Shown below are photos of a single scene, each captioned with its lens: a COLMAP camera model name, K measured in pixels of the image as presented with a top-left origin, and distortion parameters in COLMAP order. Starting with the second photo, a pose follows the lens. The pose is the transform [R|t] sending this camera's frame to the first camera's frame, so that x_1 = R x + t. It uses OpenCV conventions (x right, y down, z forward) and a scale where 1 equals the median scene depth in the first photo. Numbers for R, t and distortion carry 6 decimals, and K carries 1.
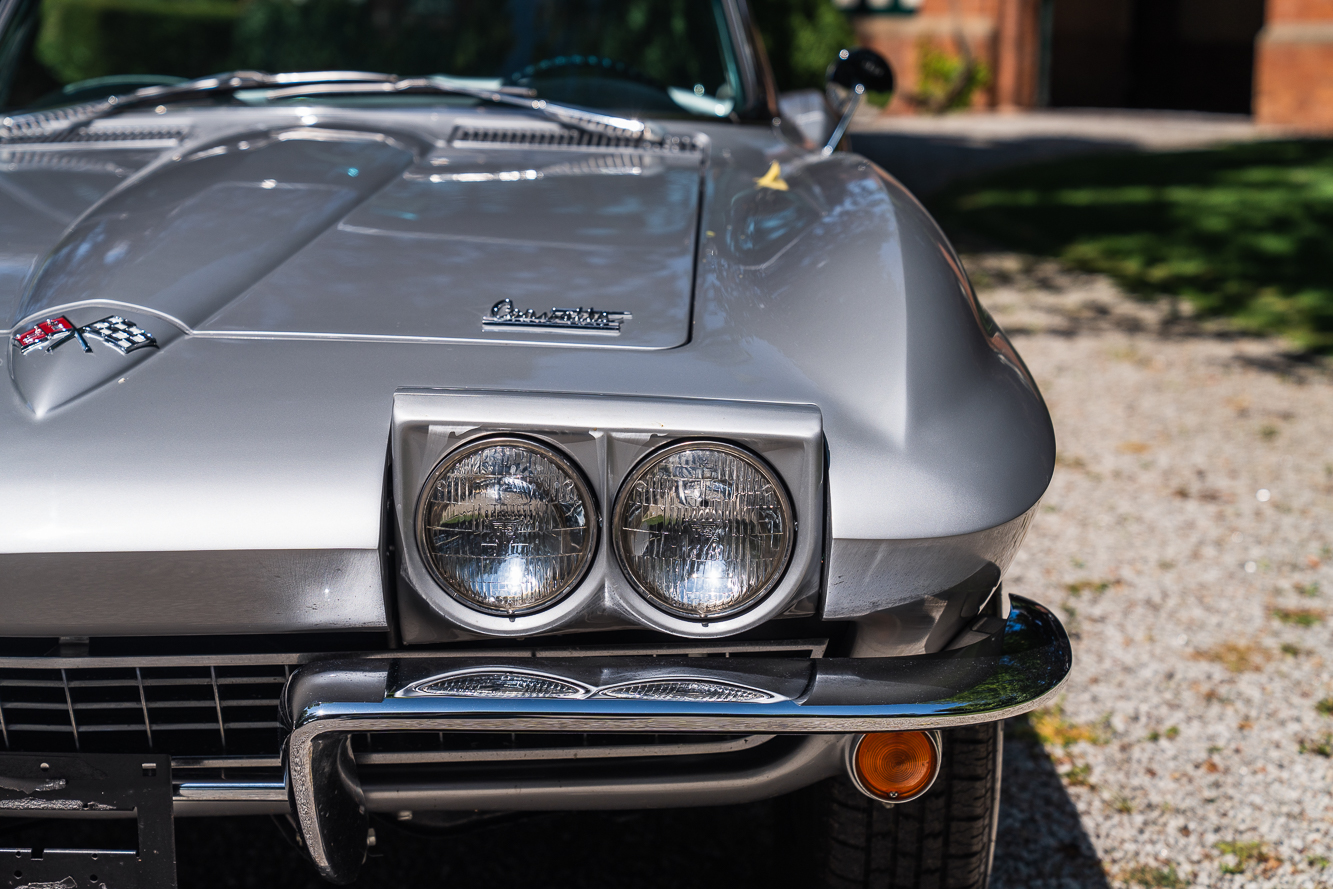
lens RADIAL K [[2525.7, 0, 685.7], [0, 2525.7, 444.8], [0, 0, 1]] dist [-0.003255, 0.013569]
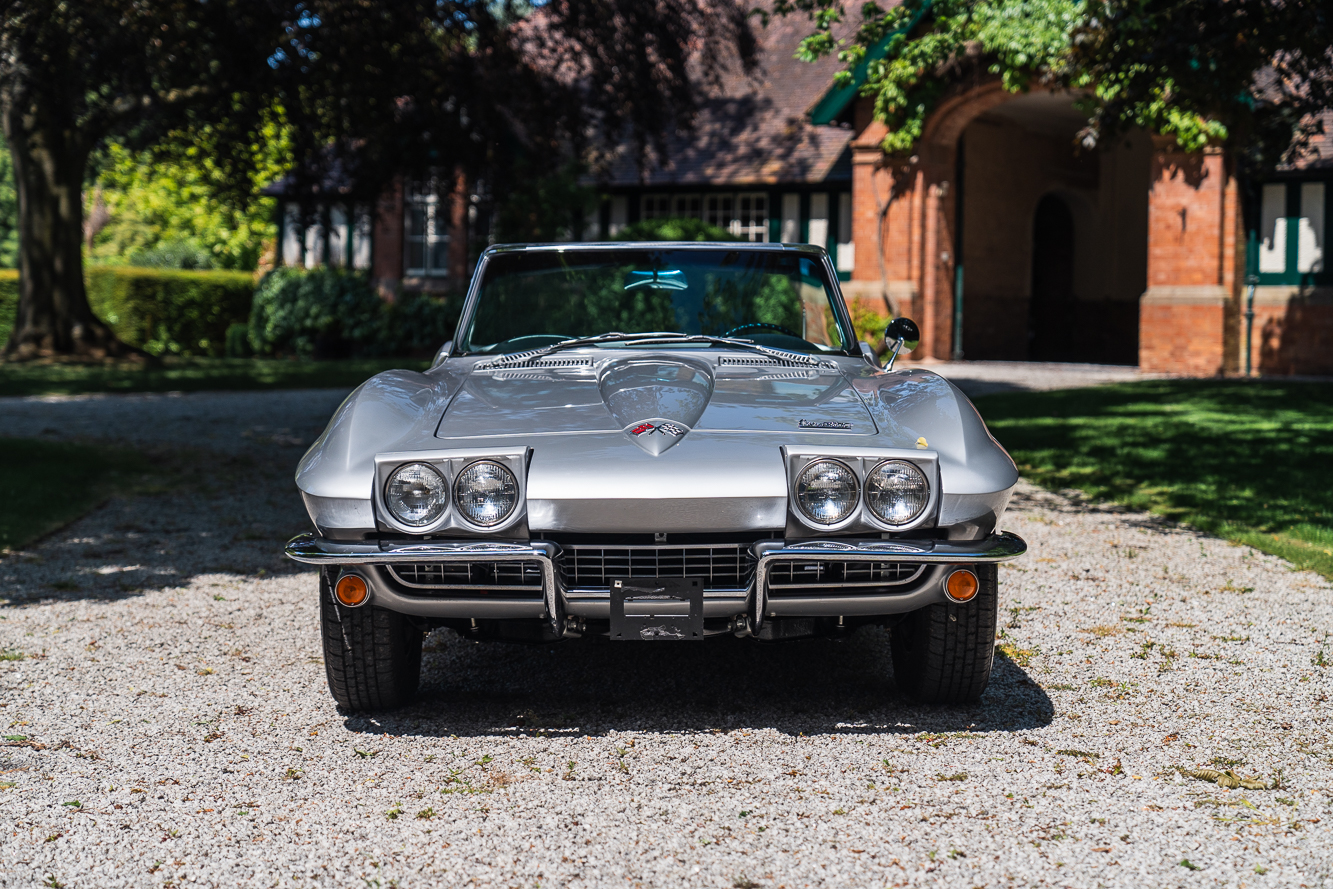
lens RADIAL K [[2525.7, 0, 685.7], [0, 2525.7, 444.8], [0, 0, 1]] dist [-0.003255, 0.013569]
pose [[0.999293, -0.008921, 0.036518, -0.195409], [0.012511, 0.994980, -0.099288, 0.152326], [-0.035449, 0.099675, 0.994388, -1.064289]]
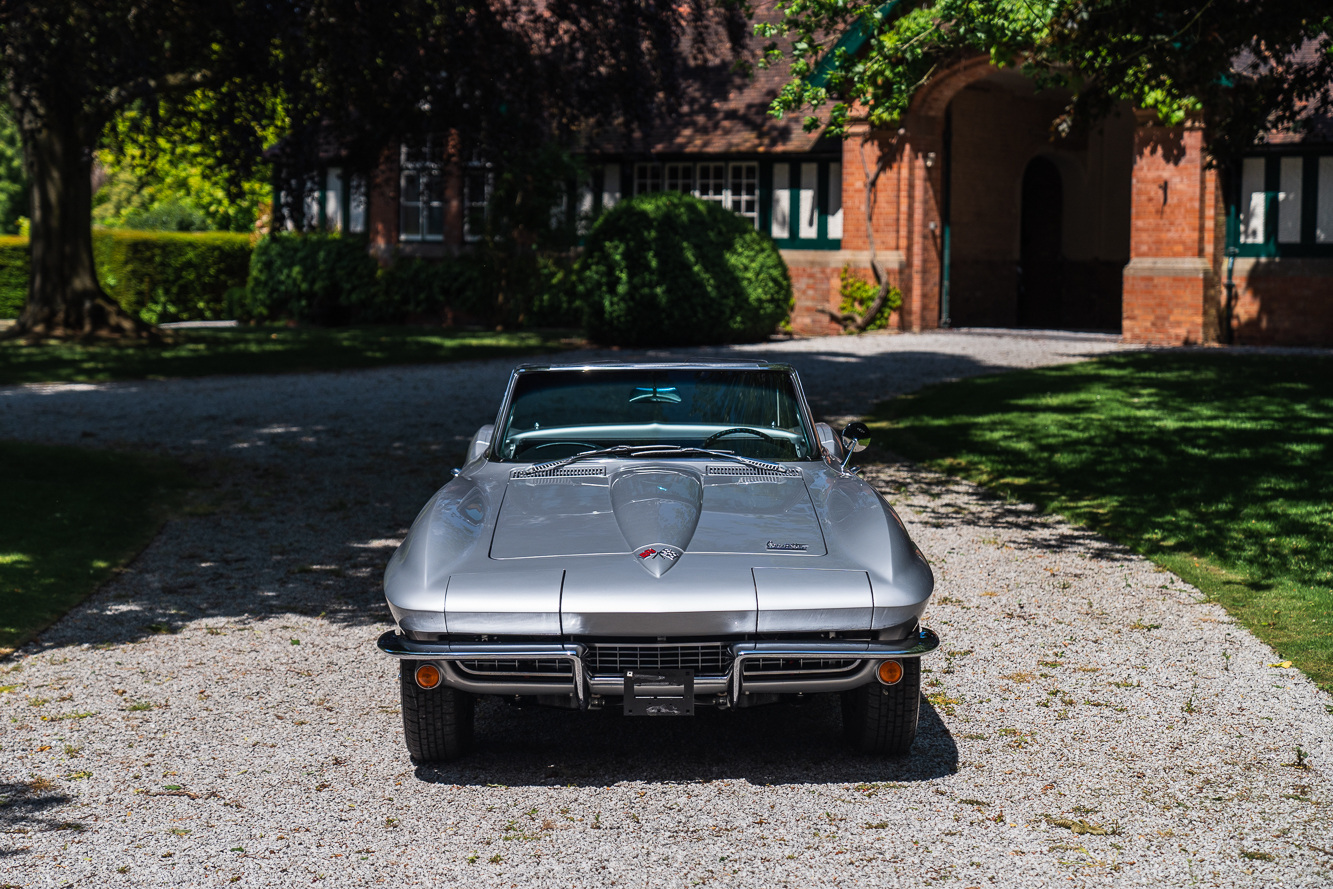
lens RADIAL K [[2680.6, 0, 666.5], [0, 2680.6, 402.8], [0, 0, 1]] dist [0.006691, -0.016062]
pose [[0.999413, -0.011592, 0.032247, -0.220834], [0.014179, 0.996597, -0.081199, 0.031997], [-0.031196, 0.081609, 0.996176, -1.757632]]
